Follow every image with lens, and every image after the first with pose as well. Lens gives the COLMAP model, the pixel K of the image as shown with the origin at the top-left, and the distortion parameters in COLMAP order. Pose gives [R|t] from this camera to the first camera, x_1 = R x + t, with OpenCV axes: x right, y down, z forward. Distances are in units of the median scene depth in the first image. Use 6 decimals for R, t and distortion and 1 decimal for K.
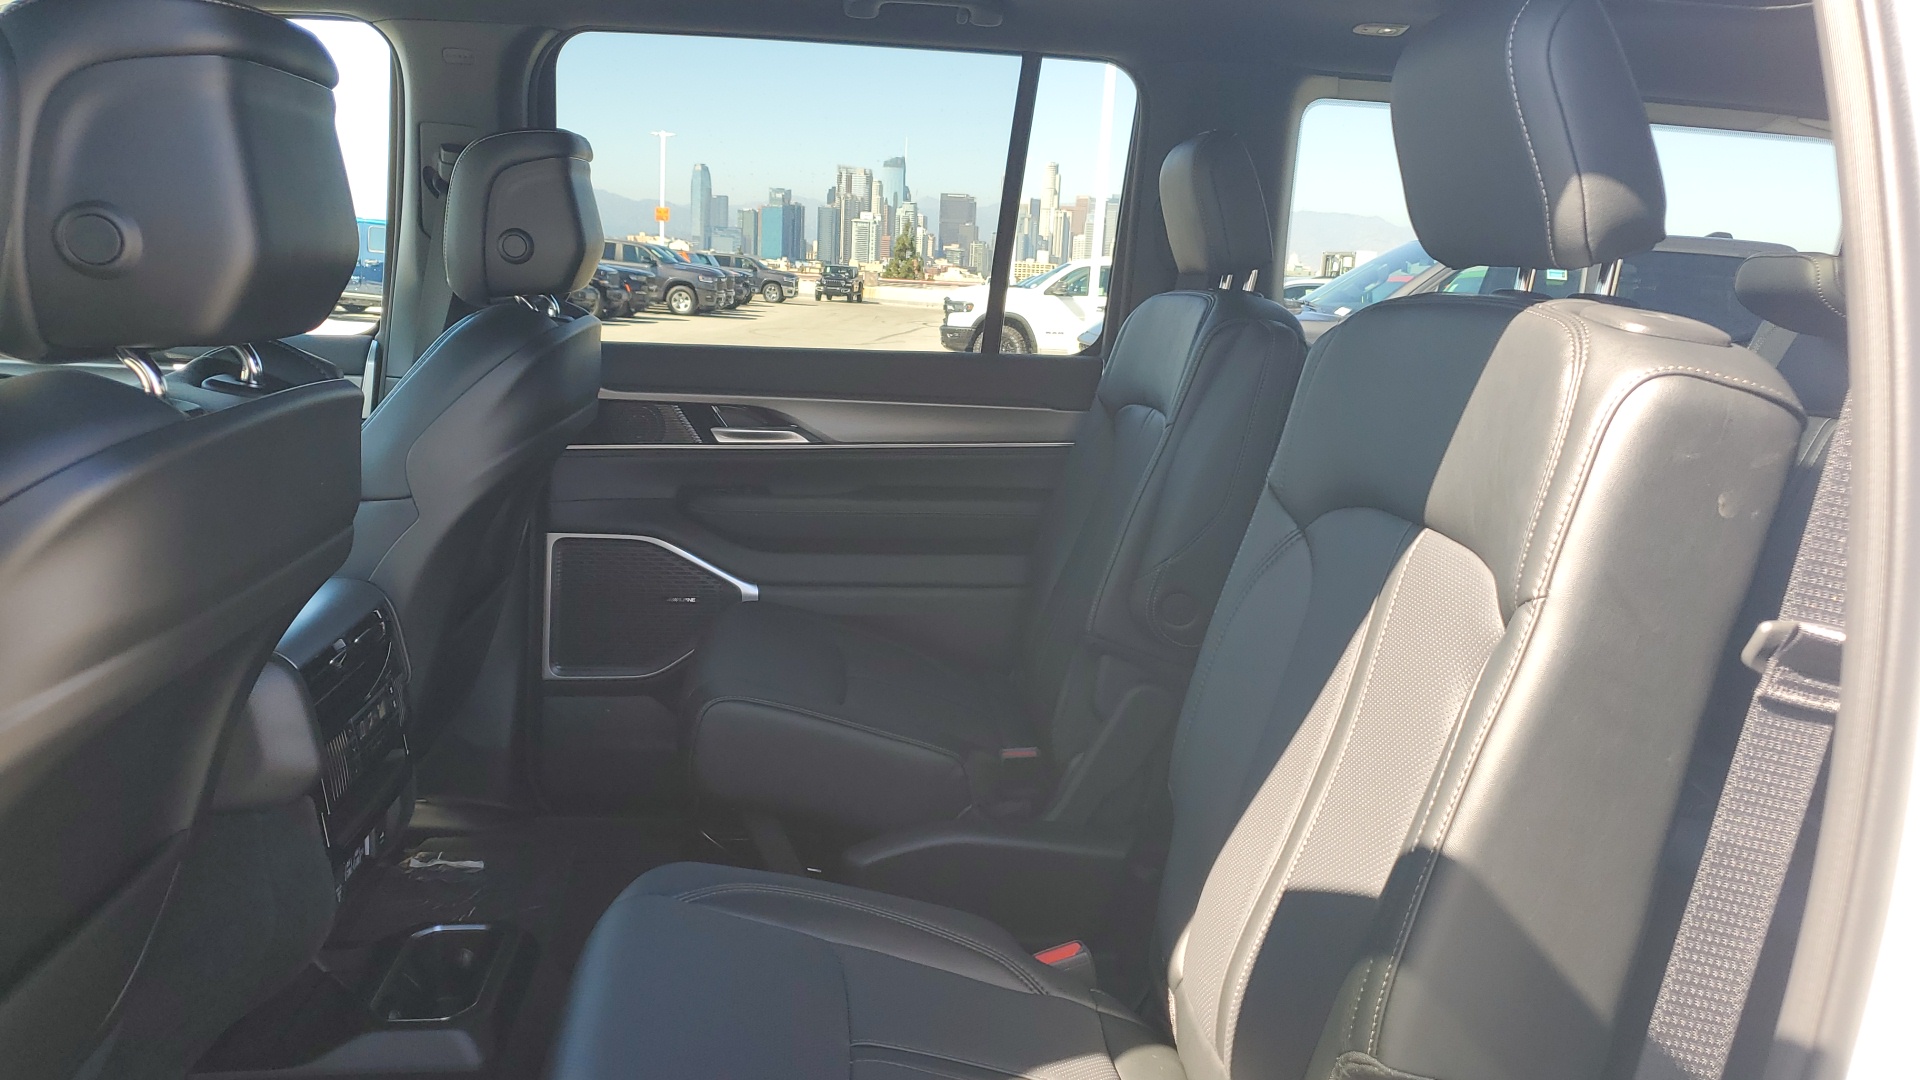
lens RADIAL K [[1454.8, 0, 945.3], [0, 1454.8, 535.6], [0, 0, 1]] dist [0.046523, -0.019036]
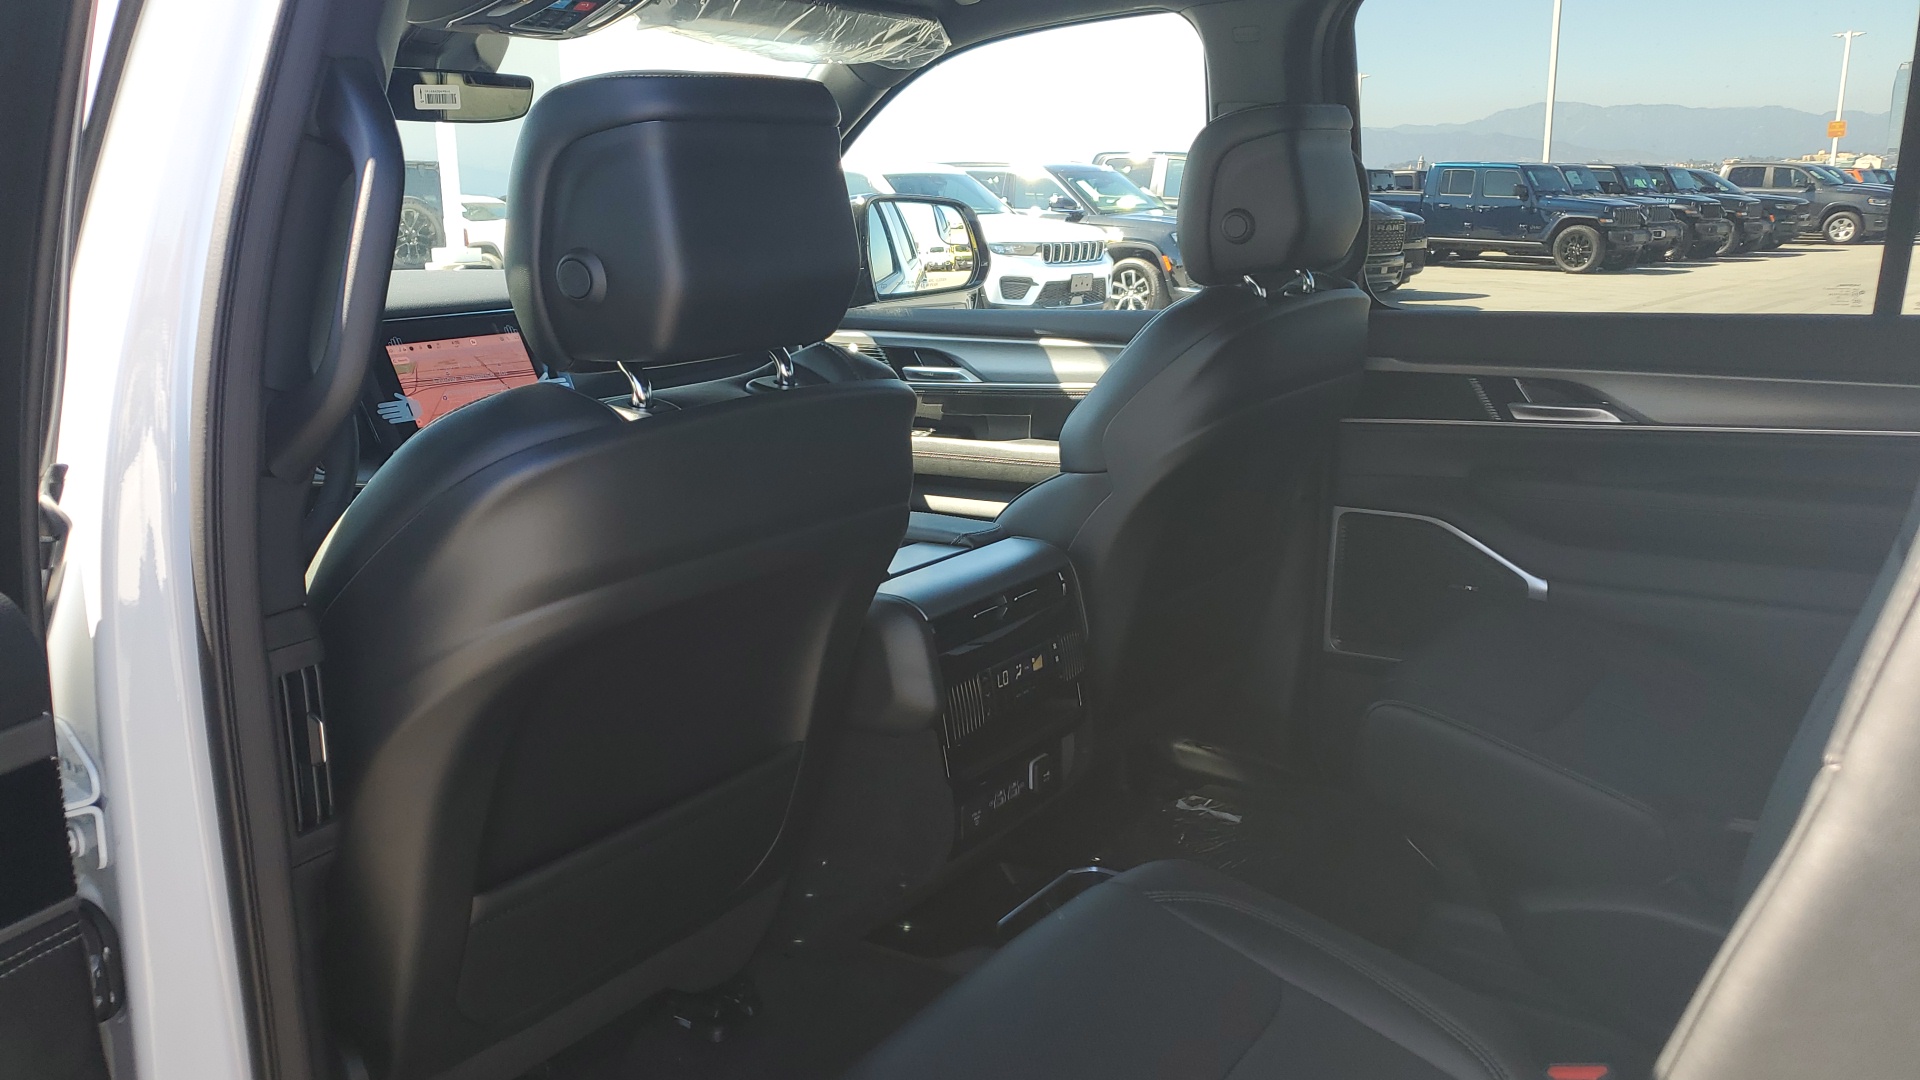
lens RADIAL K [[1454.8, 0, 997.9], [0, 1454.8, 549.2], [0, 0, 1]] dist [0.046523, -0.019036]
pose [[0.774811, 0.089530, -0.625822, 0.174575], [-0.060514, 0.995879, 0.067550, -0.025355], [0.629290, -0.014468, 0.777036, 0.081788]]
